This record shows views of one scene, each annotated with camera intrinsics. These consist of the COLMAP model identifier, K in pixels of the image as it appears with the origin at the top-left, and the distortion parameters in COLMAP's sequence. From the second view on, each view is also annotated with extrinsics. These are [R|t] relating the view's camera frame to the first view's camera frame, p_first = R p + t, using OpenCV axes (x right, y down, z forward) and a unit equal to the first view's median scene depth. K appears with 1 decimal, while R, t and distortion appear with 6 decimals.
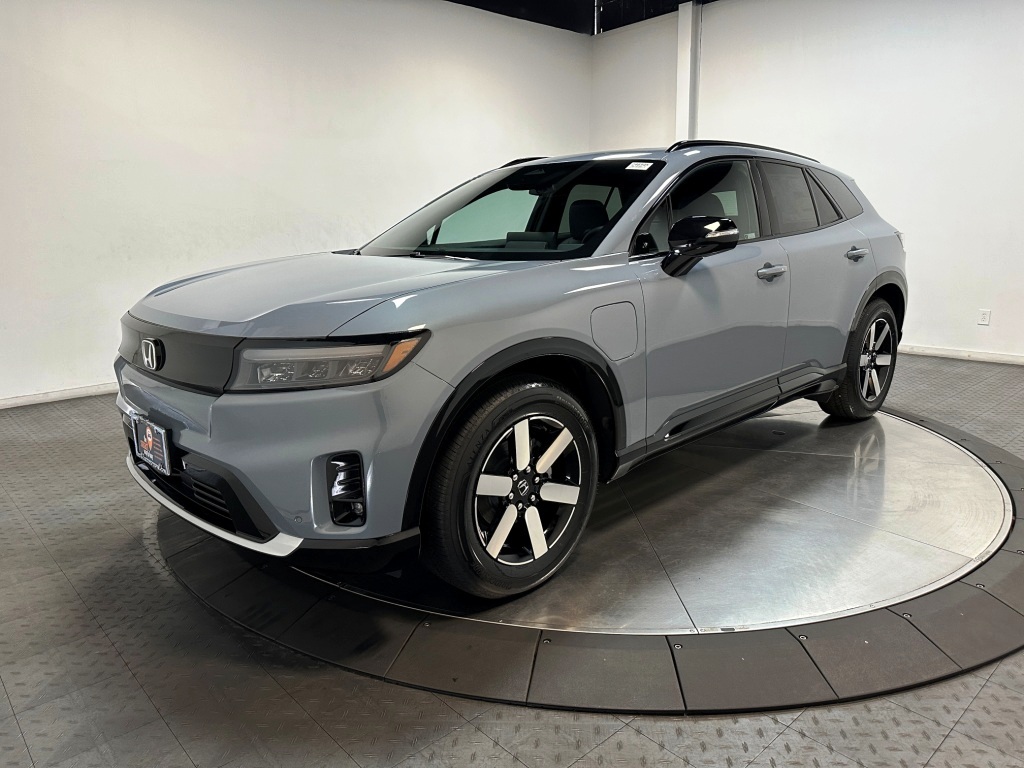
lens RADIAL K [[734.8, 0, 512.0], [0, 734.8, 384.0], [0, 0, 1]] dist [0.097781, -0.148824]
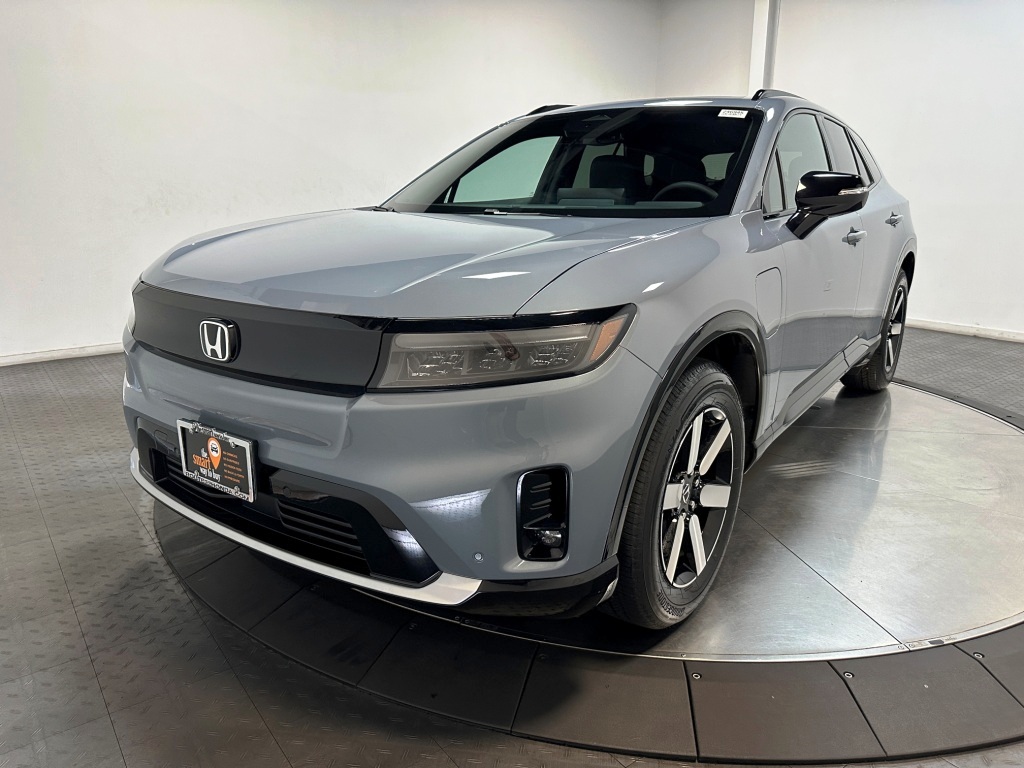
lens RADIAL K [[747.0, 0, 511.7], [0, 747.0, 390.4], [0, 0, 1]] dist [0.005559, -0.001819]
pose [[0.983455, -0.028563, 0.178889, -0.326831], [0.020290, 0.998646, 0.047908, -0.019475], [-0.180015, -0.043485, 0.982702, 0.212024]]
